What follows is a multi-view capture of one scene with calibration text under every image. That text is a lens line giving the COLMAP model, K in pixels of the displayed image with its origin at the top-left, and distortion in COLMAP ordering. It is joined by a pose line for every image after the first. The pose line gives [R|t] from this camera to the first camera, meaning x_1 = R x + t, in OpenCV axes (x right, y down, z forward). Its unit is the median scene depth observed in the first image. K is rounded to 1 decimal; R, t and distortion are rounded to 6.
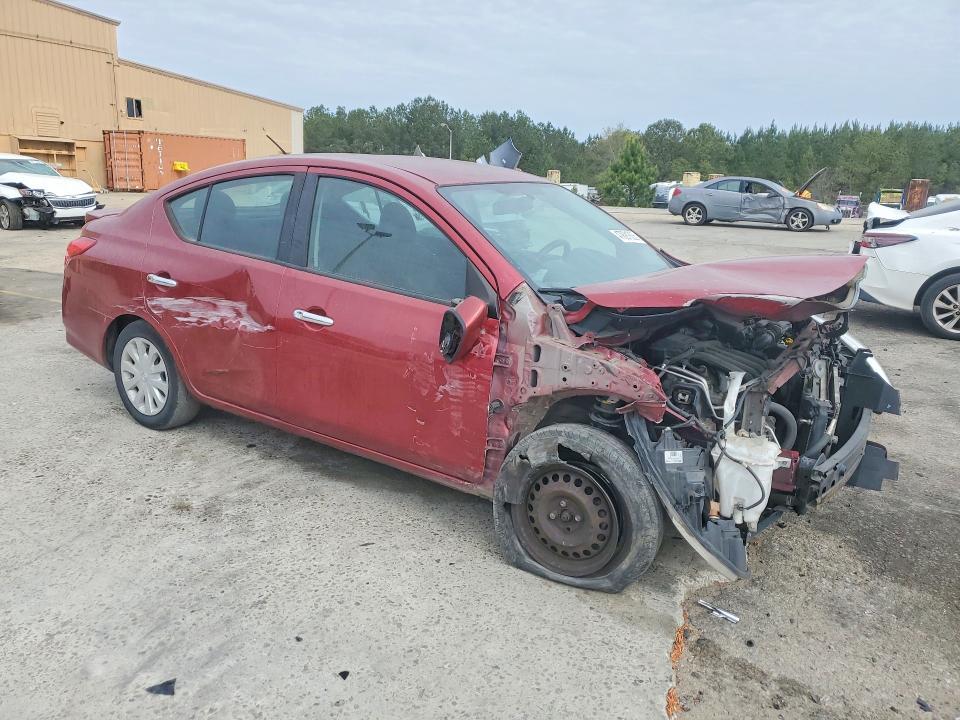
lens RADIAL K [[817.8, 0, 481.1], [0, 817.8, 359.8], [0, 0, 1]] dist [0.032519, -0.006895]
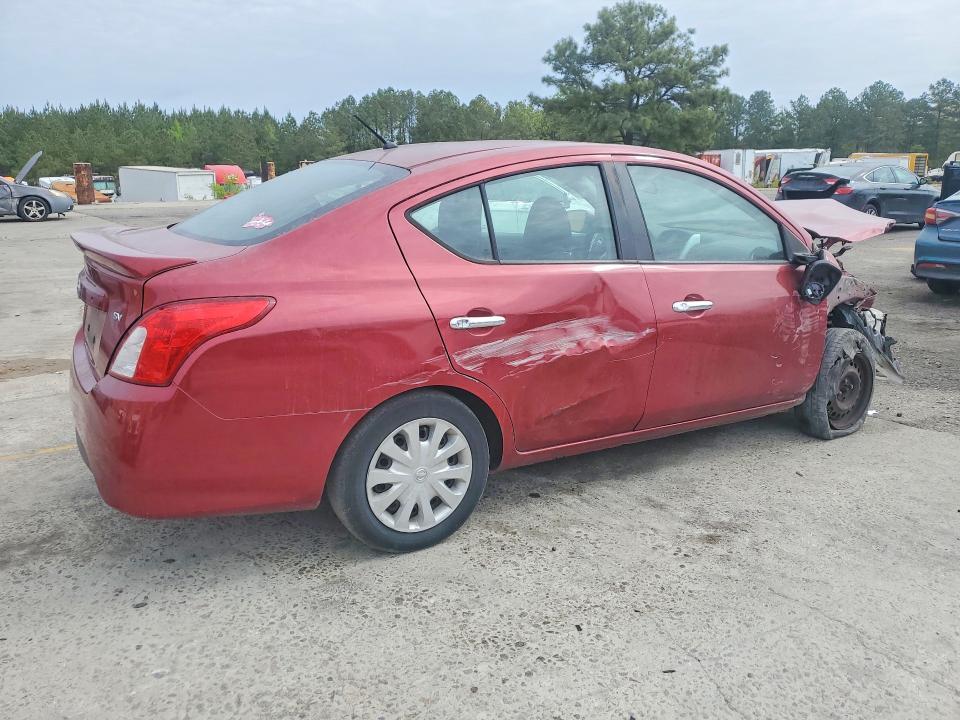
lens RADIAL K [[817.8, 0, 481.0], [0, 817.8, 360.7], [0, 0, 1]] dist [0.032519, -0.006895]
pose [[0.377860, -0.248362, 0.891929, -1.046201], [0.228888, 0.958505, 0.169933, -0.186747], [-0.897124, 0.139941, 0.419028, 0.712008]]
